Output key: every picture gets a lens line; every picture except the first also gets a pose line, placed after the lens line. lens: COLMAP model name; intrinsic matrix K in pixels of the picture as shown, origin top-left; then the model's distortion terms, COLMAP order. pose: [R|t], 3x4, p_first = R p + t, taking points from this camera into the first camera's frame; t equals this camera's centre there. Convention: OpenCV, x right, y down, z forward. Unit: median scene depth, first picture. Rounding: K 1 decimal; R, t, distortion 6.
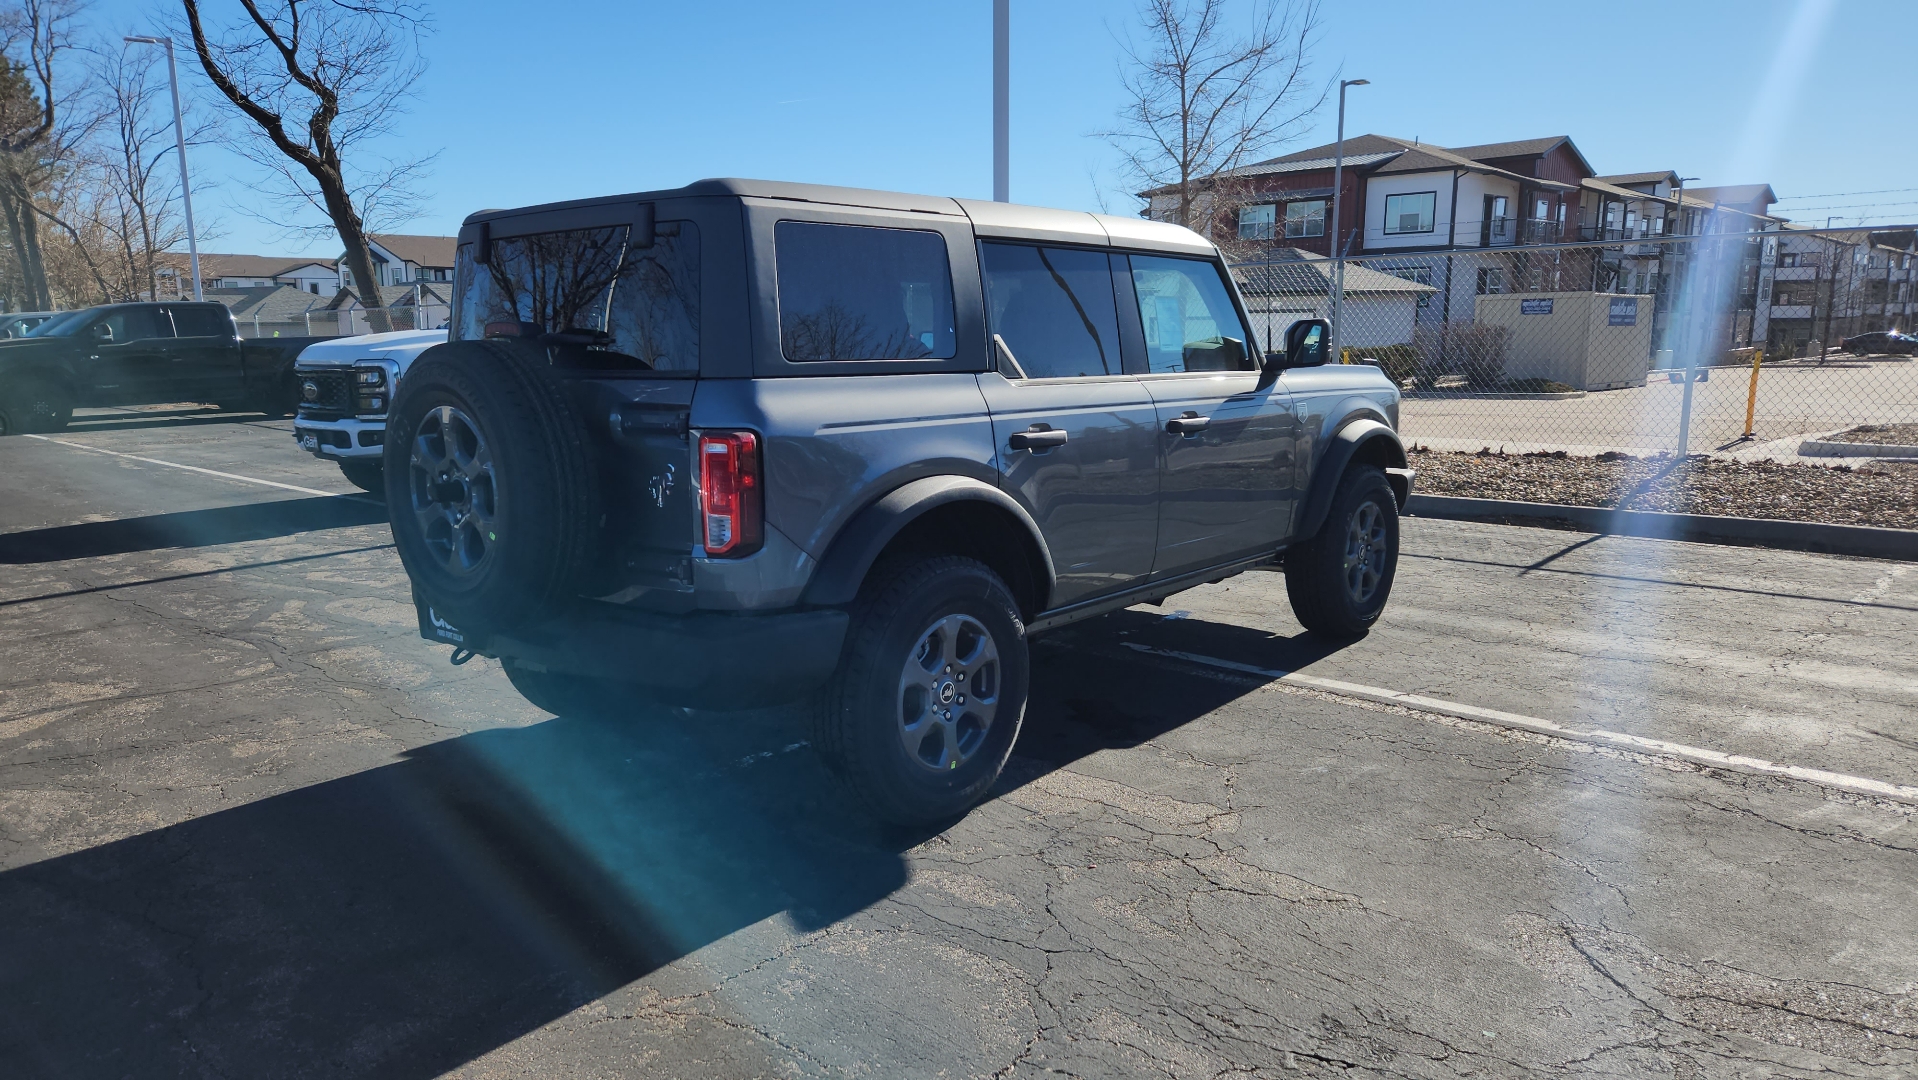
lens RADIAL K [[1273.4, 0, 941.7], [0, 1273.4, 537.1], [0, 0, 1]] dist [0.068819, -0.052191]
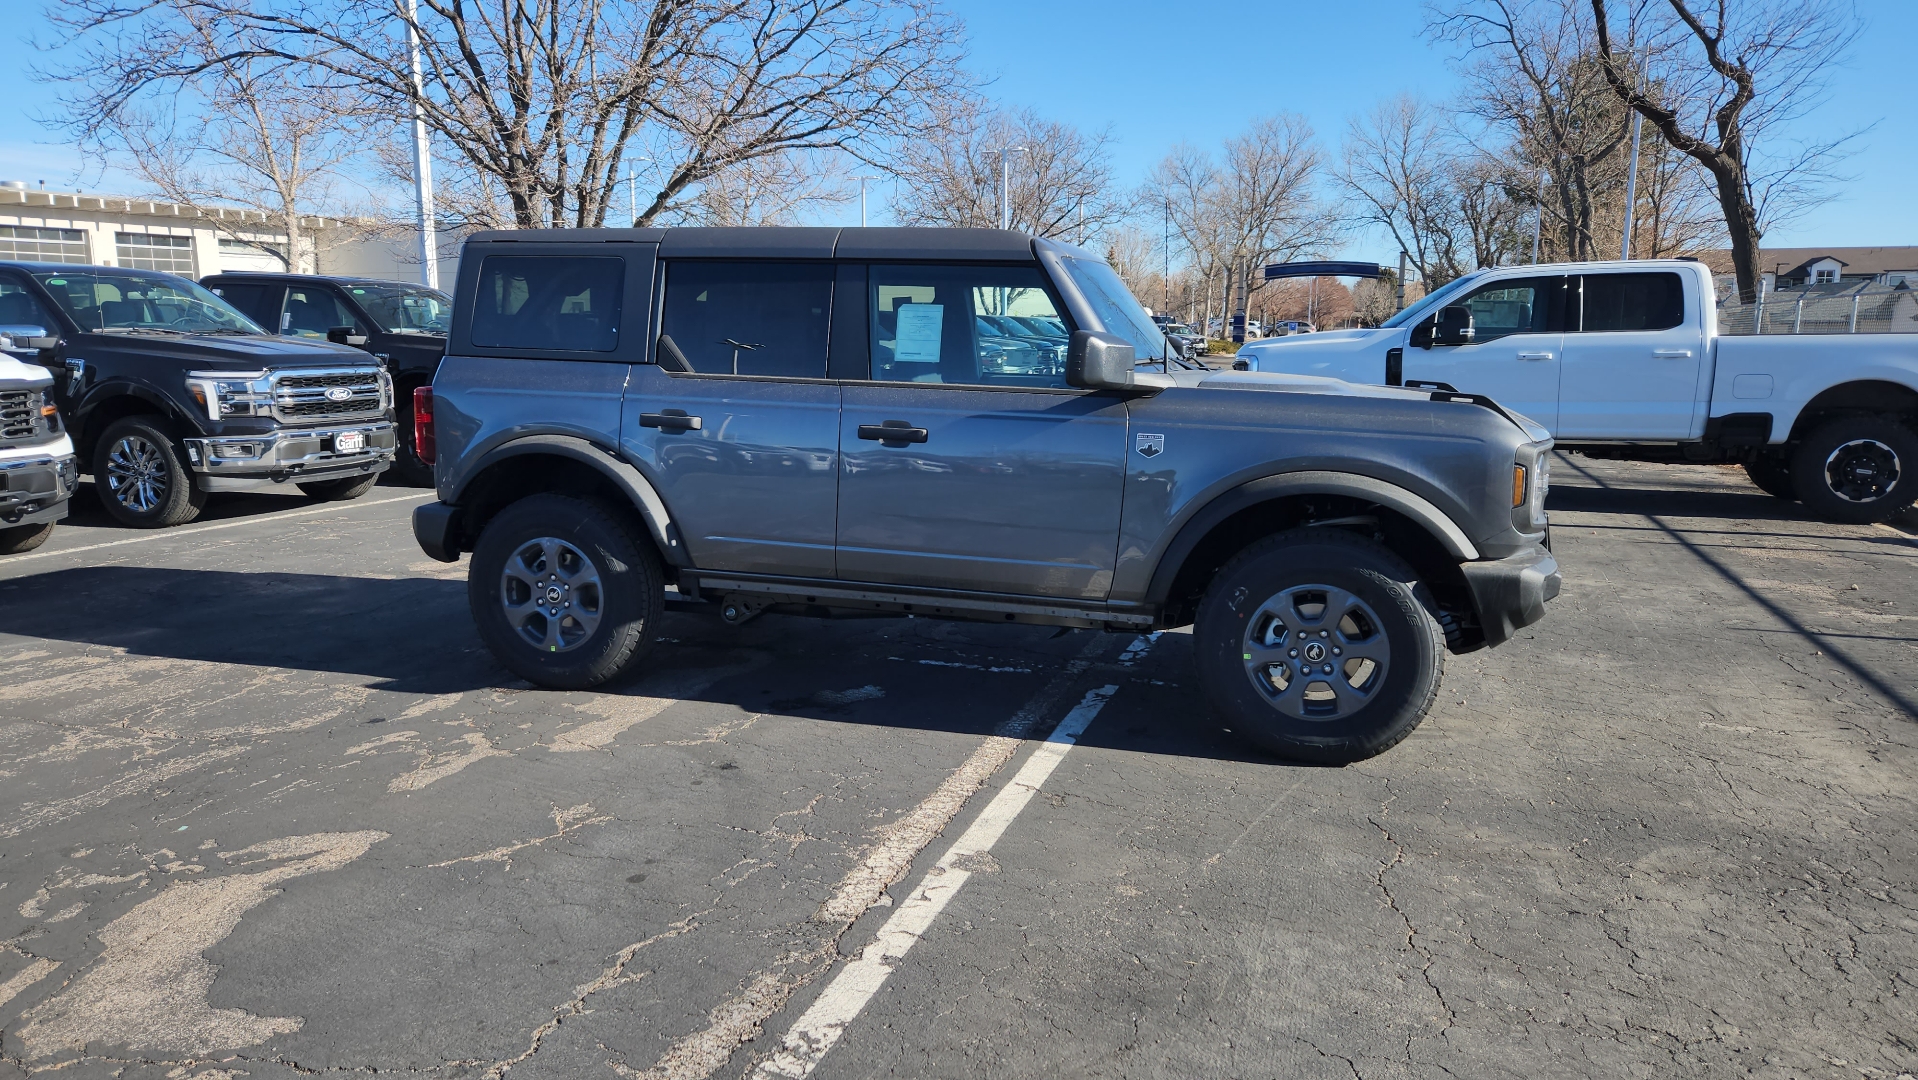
lens RADIAL K [[1283.5, 0, 944.5], [0, 1283.5, 536.4], [0, 0, 1]] dist [0.073469, -0.061327]
pose [[0.413614, 0.162055, -0.895914, 0.925176], [-0.162134, 0.981413, 0.102668, -0.098181], [0.895900, 0.102793, 0.432201, 0.506833]]
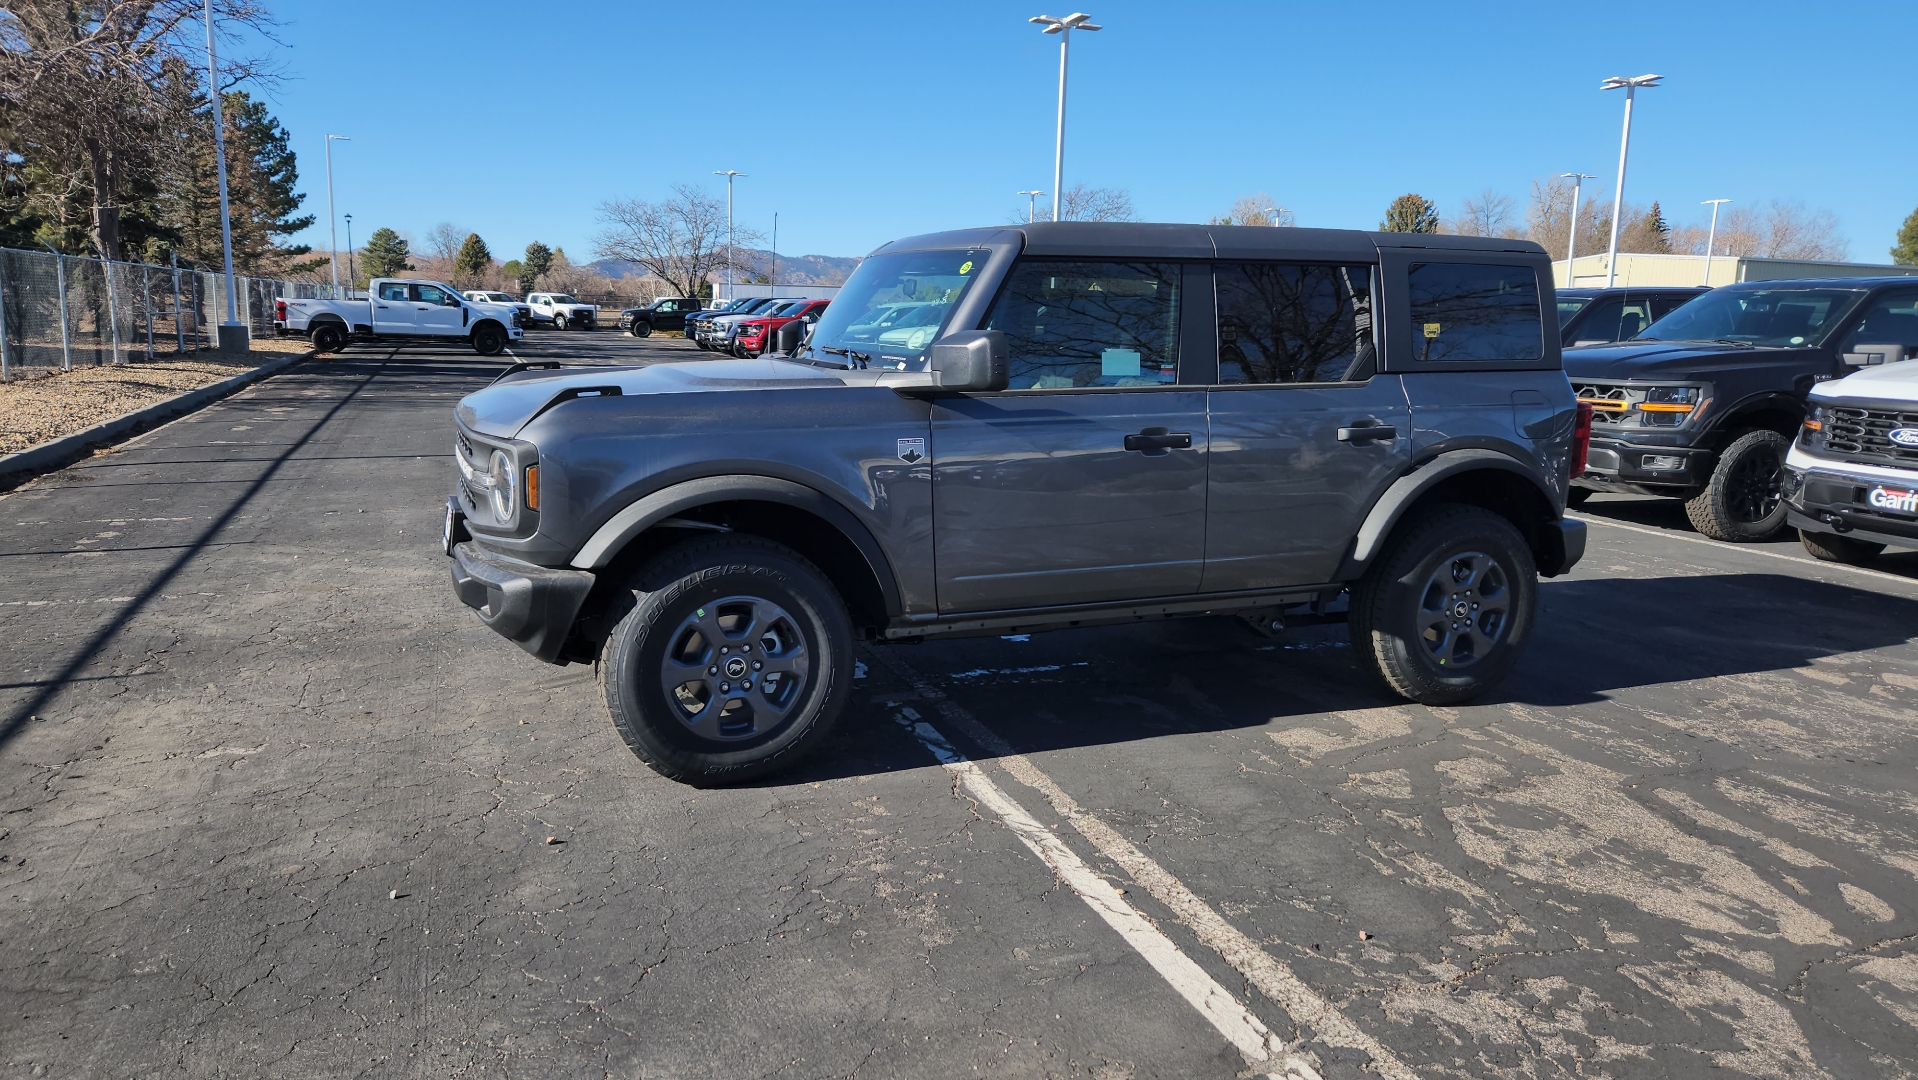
lens RADIAL K [[1281.9, 0, 906.1], [0, 1281.9, 537.2], [0, 0, 1]] dist [0.077216, -0.065944]
pose [[-0.888454, -0.081497, 0.451671, -0.298697], [0.065104, 0.951780, 0.299795, -0.291321], [-0.454324, 0.295760, -0.840307, 1.781822]]
